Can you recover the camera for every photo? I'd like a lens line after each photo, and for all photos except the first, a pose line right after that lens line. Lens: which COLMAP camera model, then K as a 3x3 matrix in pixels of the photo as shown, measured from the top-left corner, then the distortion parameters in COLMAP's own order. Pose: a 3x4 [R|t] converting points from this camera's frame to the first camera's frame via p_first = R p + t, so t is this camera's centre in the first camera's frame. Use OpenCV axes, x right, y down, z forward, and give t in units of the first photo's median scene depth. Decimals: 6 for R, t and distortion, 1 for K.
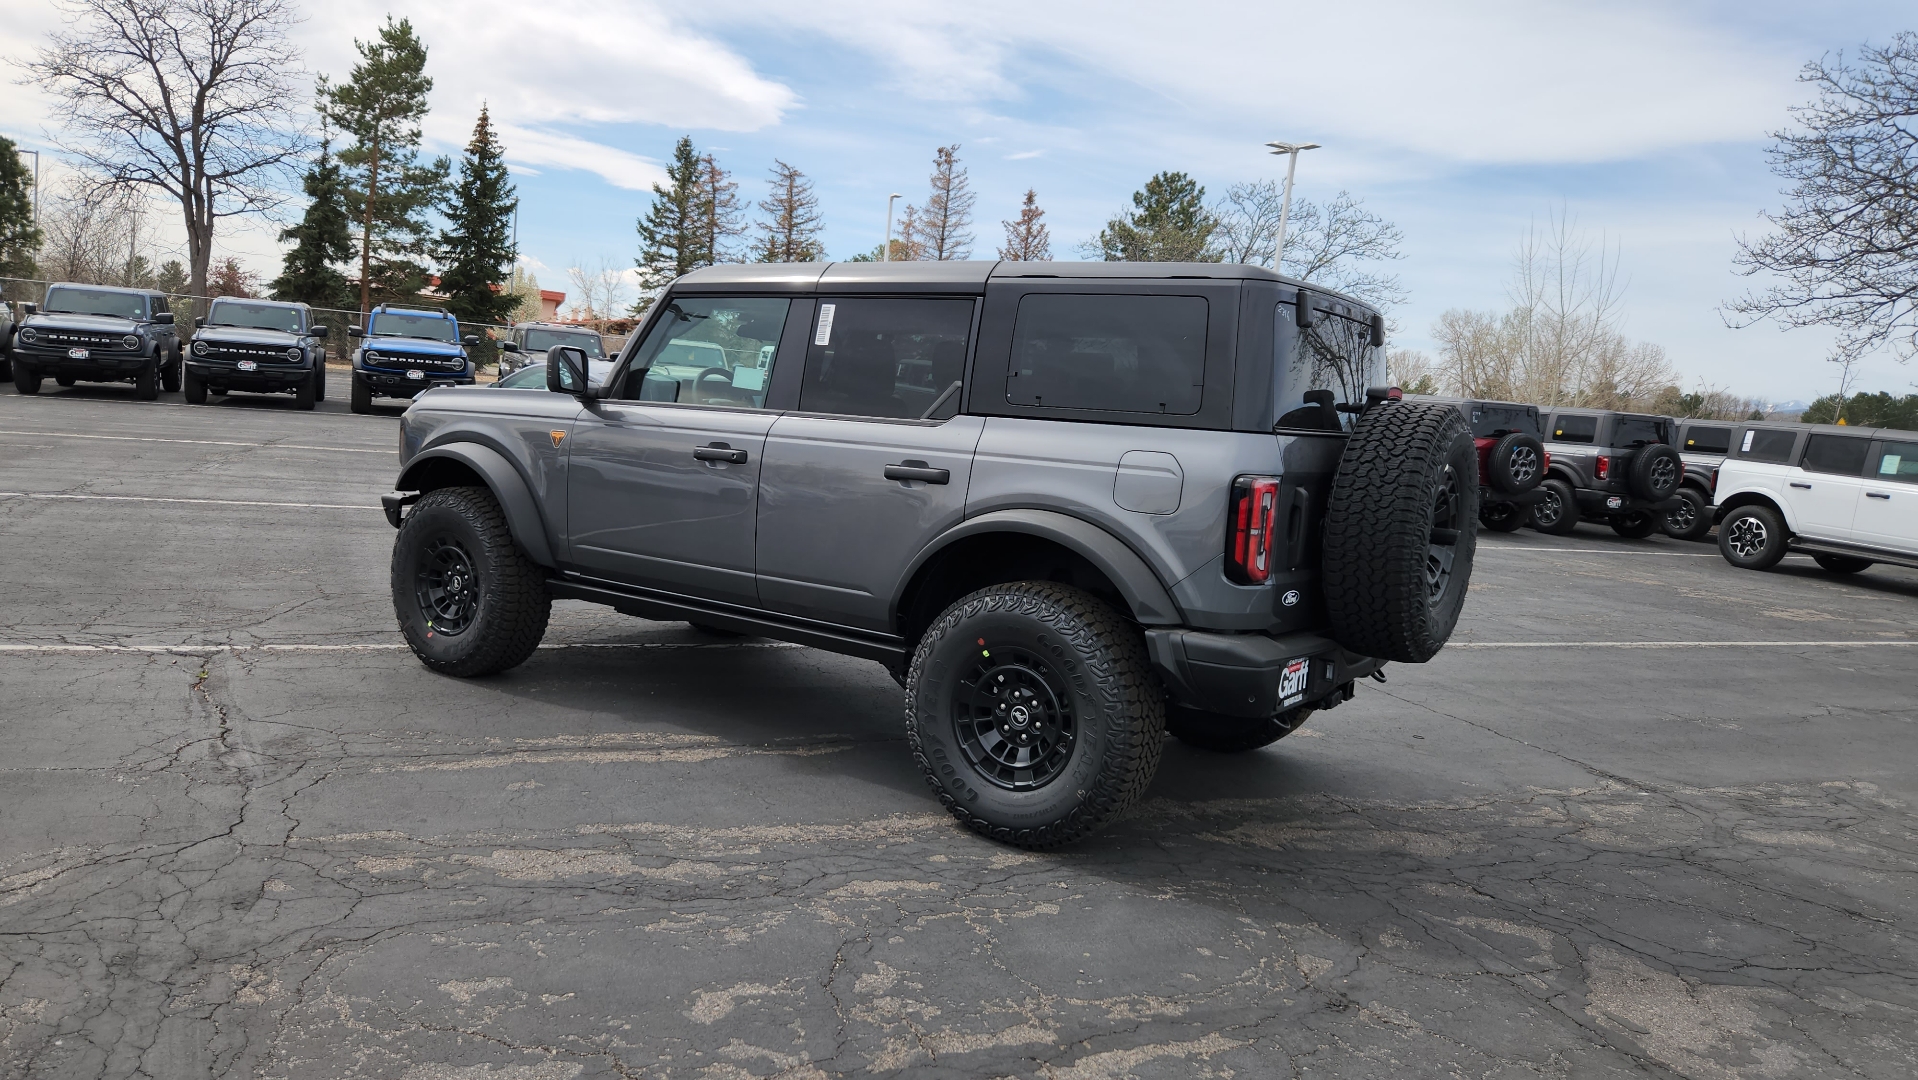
lens RADIAL K [[1285.5, 0, 926.0], [0, 1285.5, 516.3], [0, 0, 1]] dist [0.068791, -0.056705]
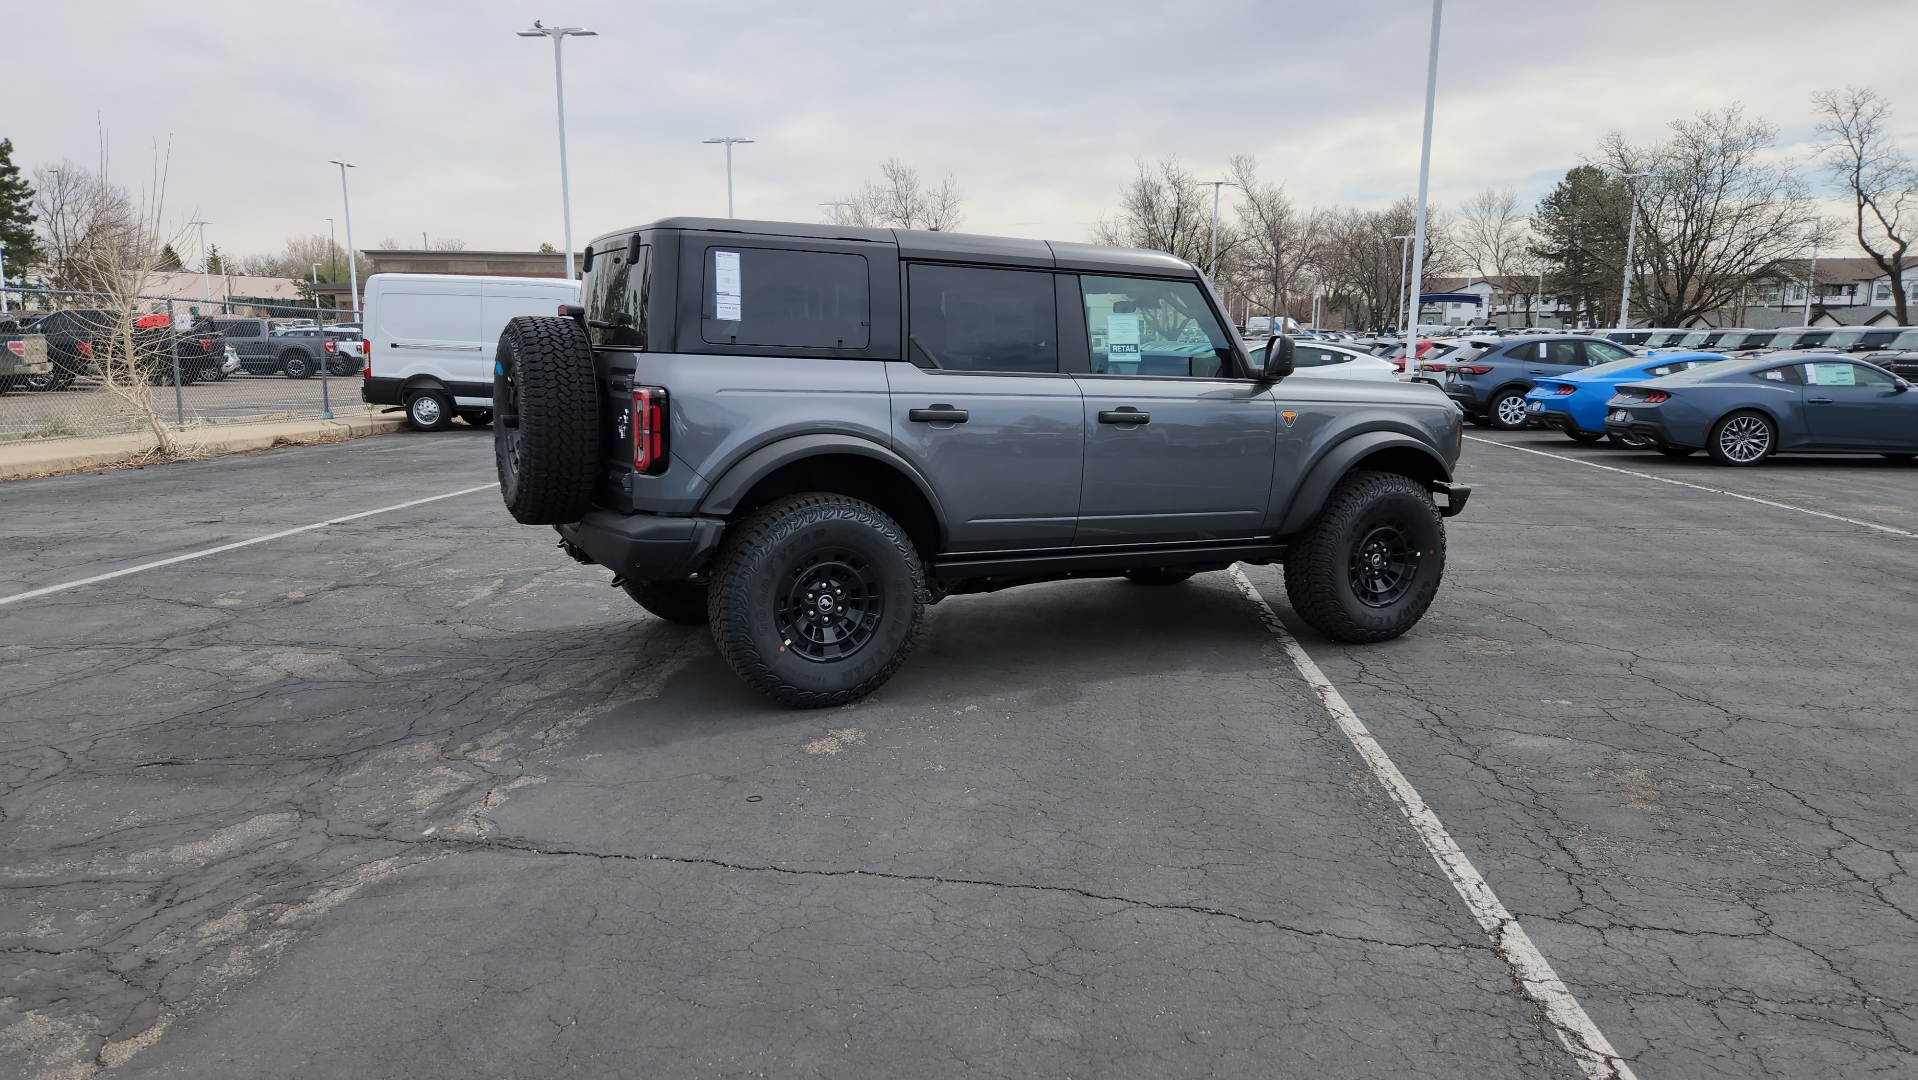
lens RADIAL K [[1285.5, 0, 931.7], [0, 1285.5, 533.8], [0, 0, 1]] dist [0.068791, -0.056705]
pose [[-0.473422, 0.040594, -0.879900, 1.134493], [-0.136243, 0.983541, 0.118679, -0.070281], [0.870236, 0.176065, -0.460099, 1.684505]]
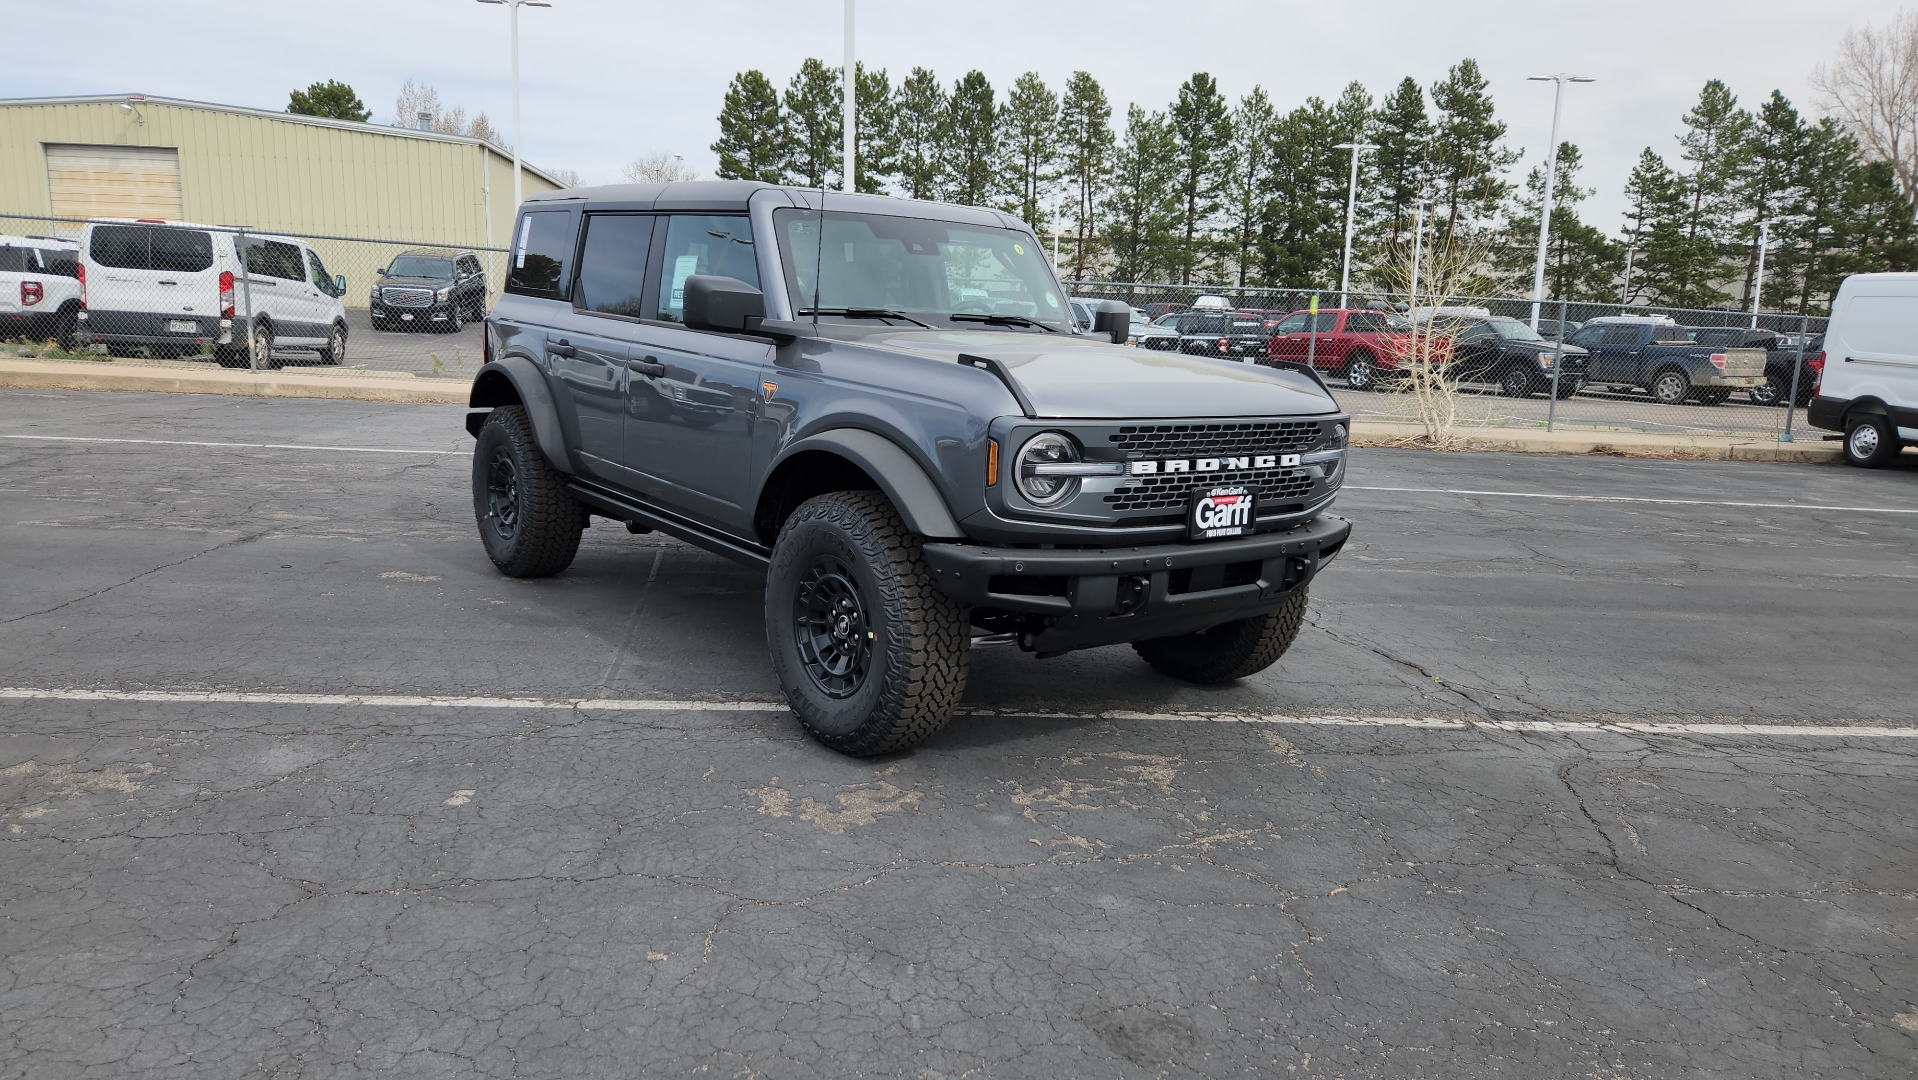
lens RADIAL K [[1292.0, 0, 928.5], [0, 1292.0, 533.0], [0, 0, 1]] dist [0.063139, -0.047763]
pose [[-0.945001, -0.177215, 0.274897, -0.490175], [-0.095993, 0.953752, 0.284856, -0.255323], [-0.312664, 0.242801, -0.918308, 2.225406]]
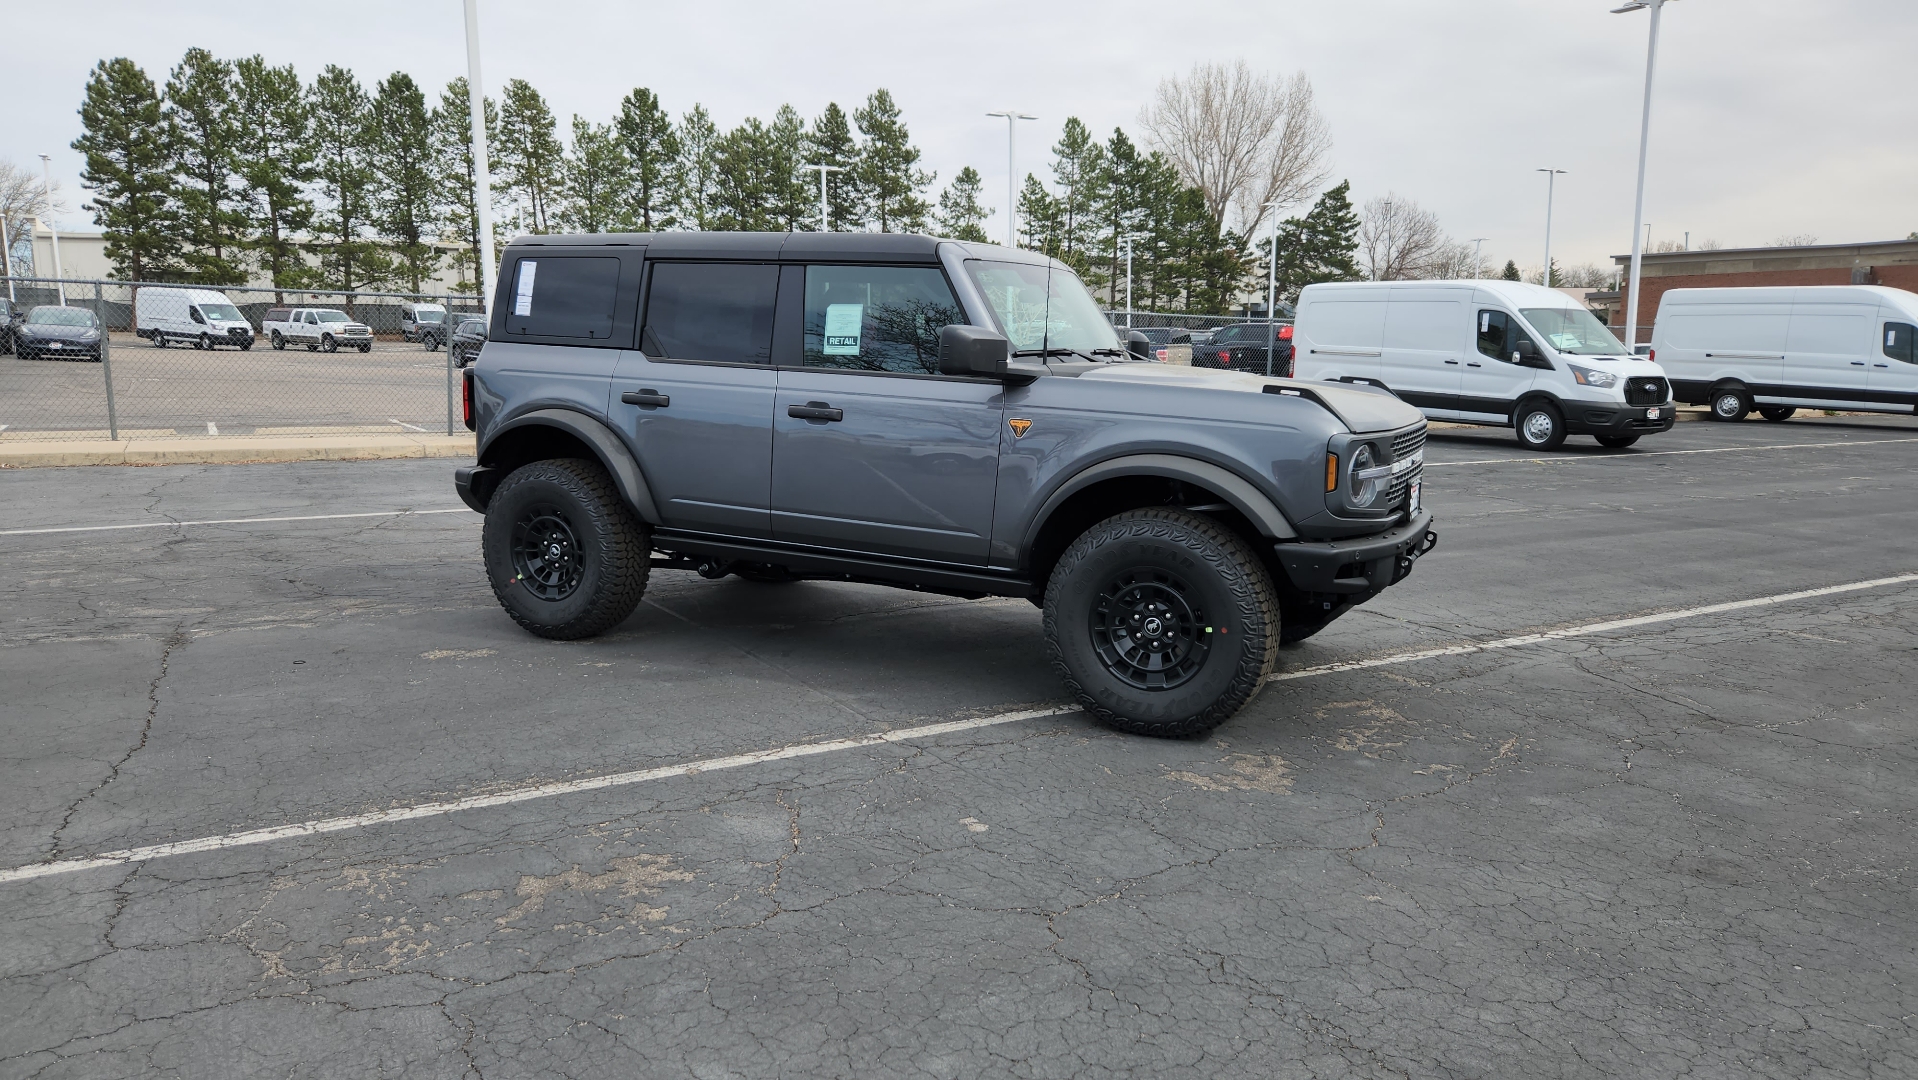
lens RADIAL K [[1285.5, 0, 928.8], [0, 1285.5, 527.3], [0, 0, 1]] dist [0.068791, -0.056705]
pose [[-0.987613, -0.077345, -0.136522, 0.087760], [-0.107621, 0.967064, 0.230660, -0.227928], [0.114185, 0.242496, -0.963409, 2.372797]]
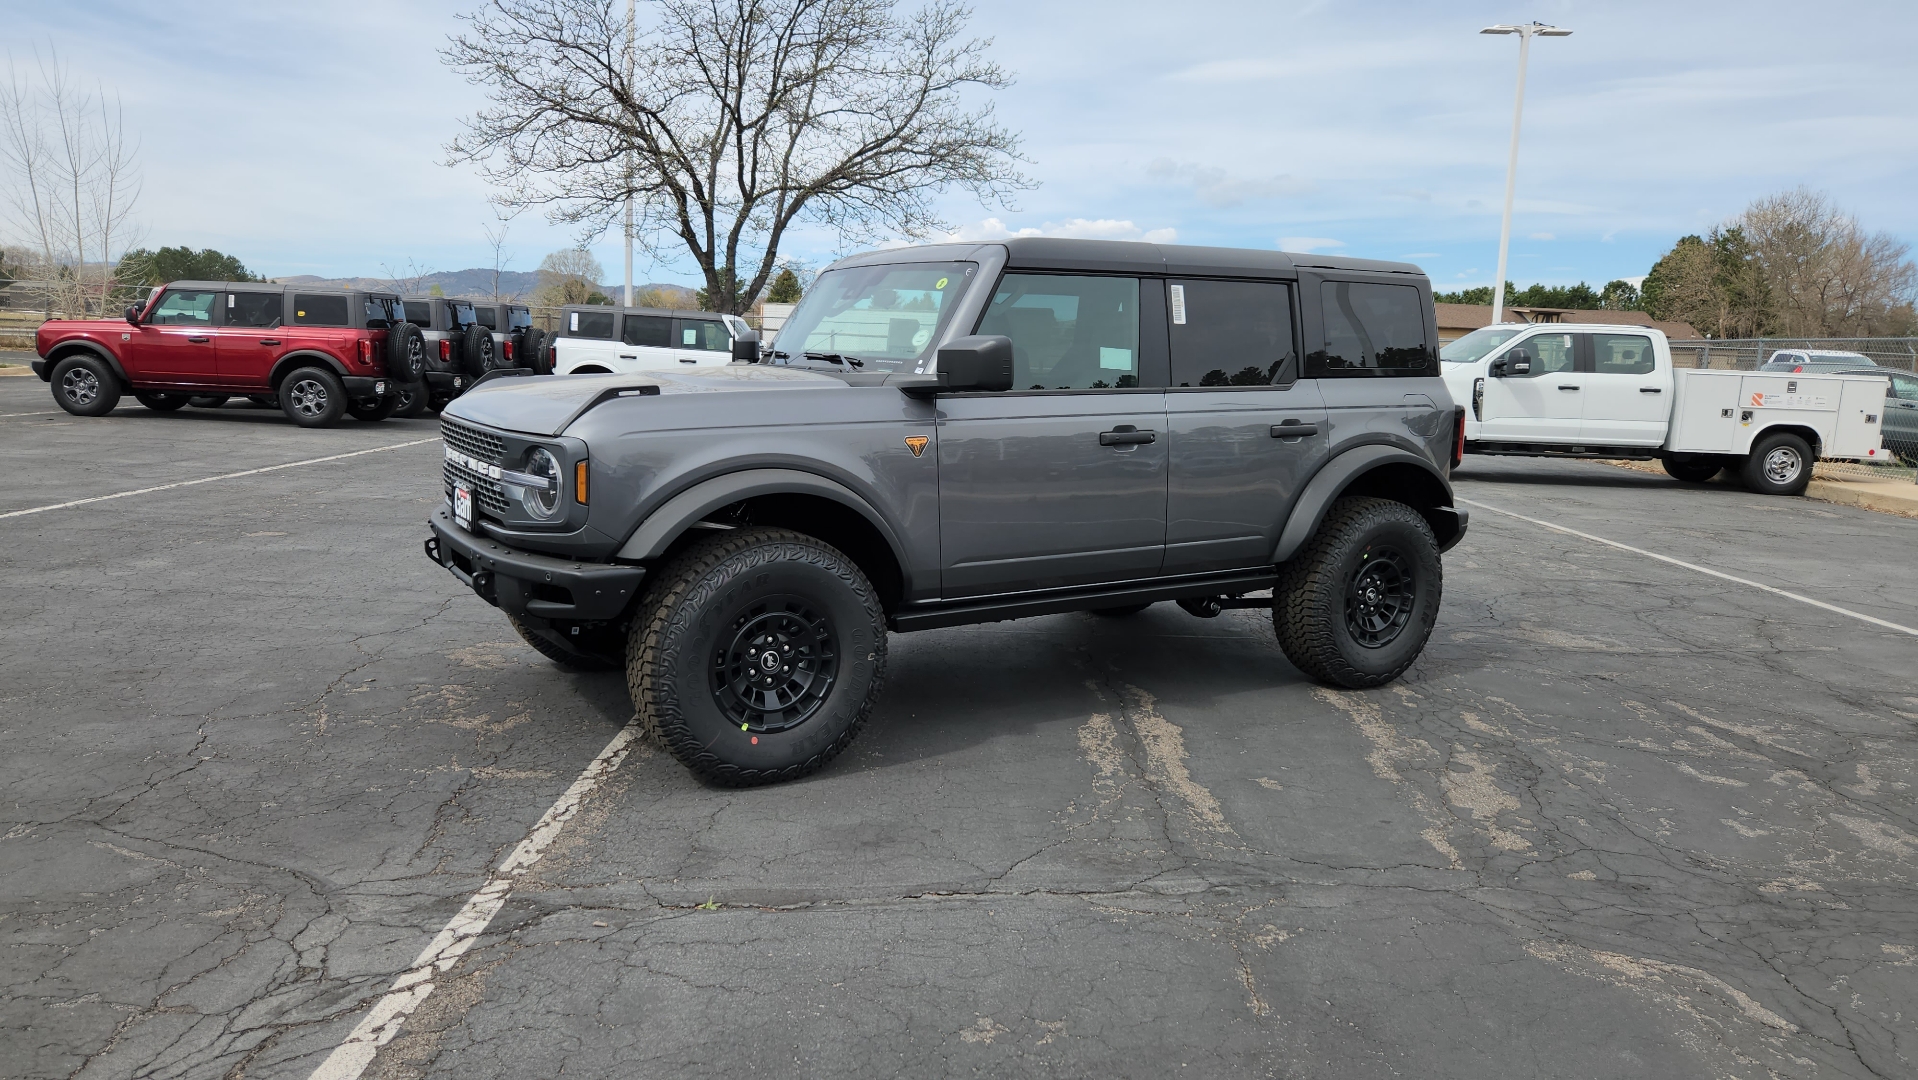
lens RADIAL K [[1285.5, 0, 928.9], [0, 1285.5, 543.6], [0, 0, 1]] dist [0.068791, -0.056705]
pose [[0.402946, -0.204016, 0.892195, -1.133338], [0.086386, 0.978964, 0.184842, -0.165814], [-0.911138, 0.002592, 0.412093, 0.724639]]
